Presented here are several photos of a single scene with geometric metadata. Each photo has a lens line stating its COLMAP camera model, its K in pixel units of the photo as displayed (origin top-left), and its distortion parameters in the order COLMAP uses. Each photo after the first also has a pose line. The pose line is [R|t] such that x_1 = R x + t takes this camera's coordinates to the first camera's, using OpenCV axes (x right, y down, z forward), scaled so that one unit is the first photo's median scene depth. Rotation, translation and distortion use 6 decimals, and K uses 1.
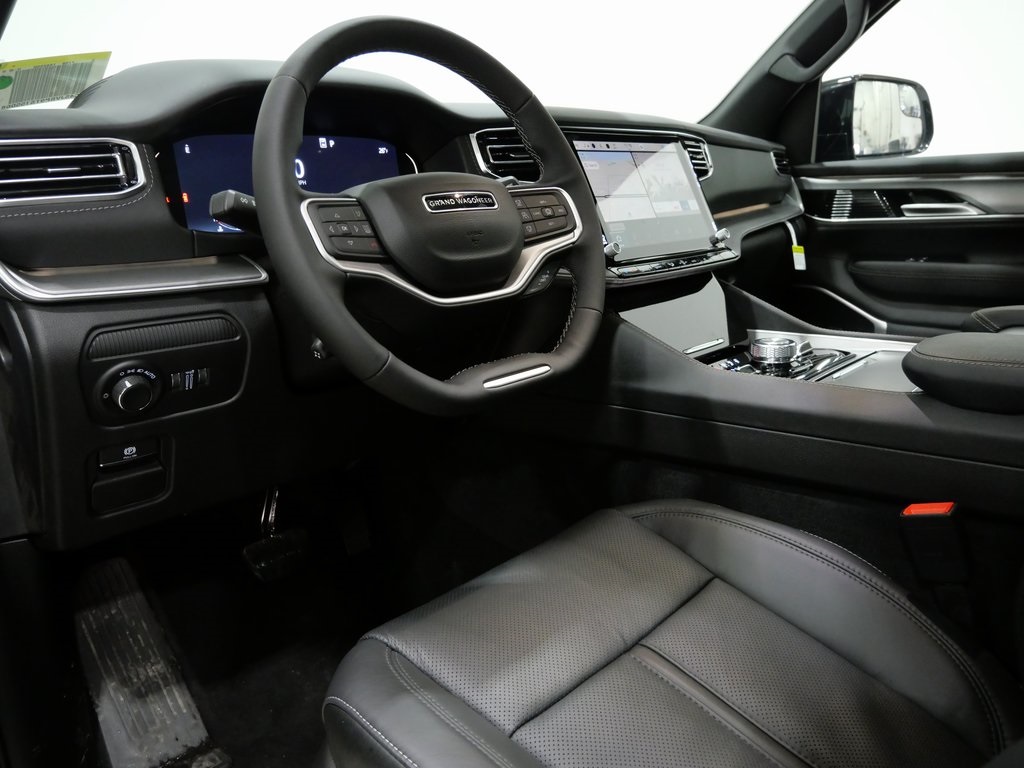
lens RADIAL K [[756.9, 0, 514.4], [0, 756.9, 385.6], [0, 0, 1]] dist [-0.007291, -0.000153]
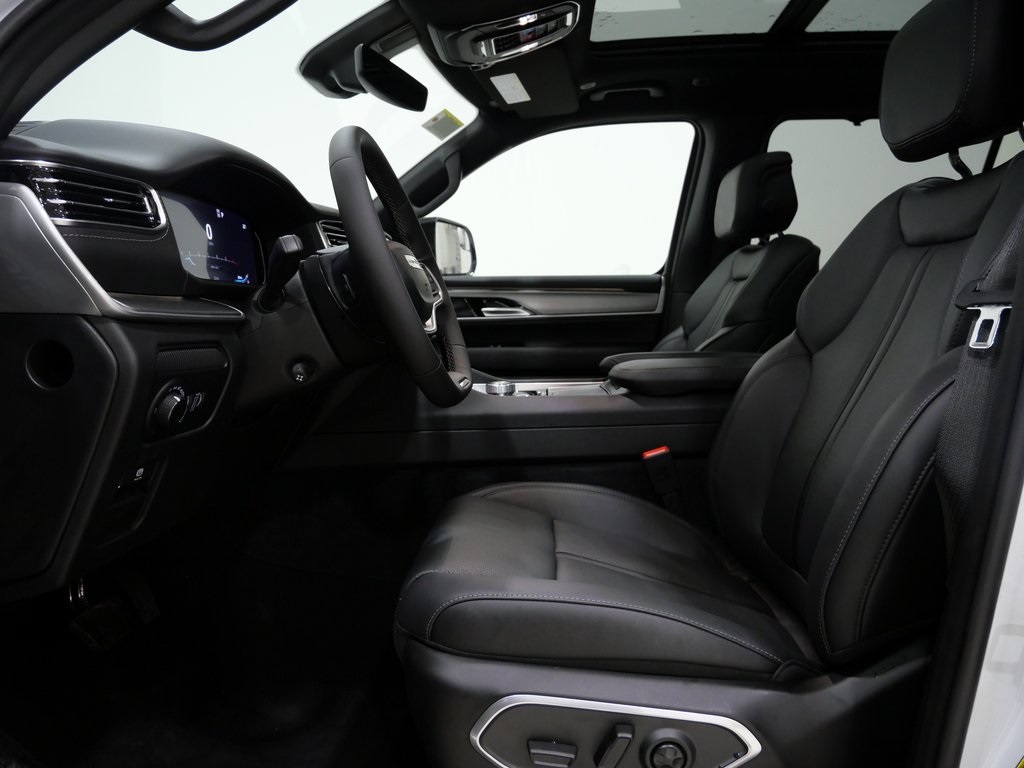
lens RADIAL K [[696.2, 0, 514.9], [0, 696.2, 382.8], [0, 0, 1]] dist [0.032719, 0.001251]
pose [[0.786161, -0.033209, 0.617129, -0.262018], [0.127439, 0.985806, -0.109295, 0.051810], [-0.604740, 0.164570, 0.779235, -0.034630]]
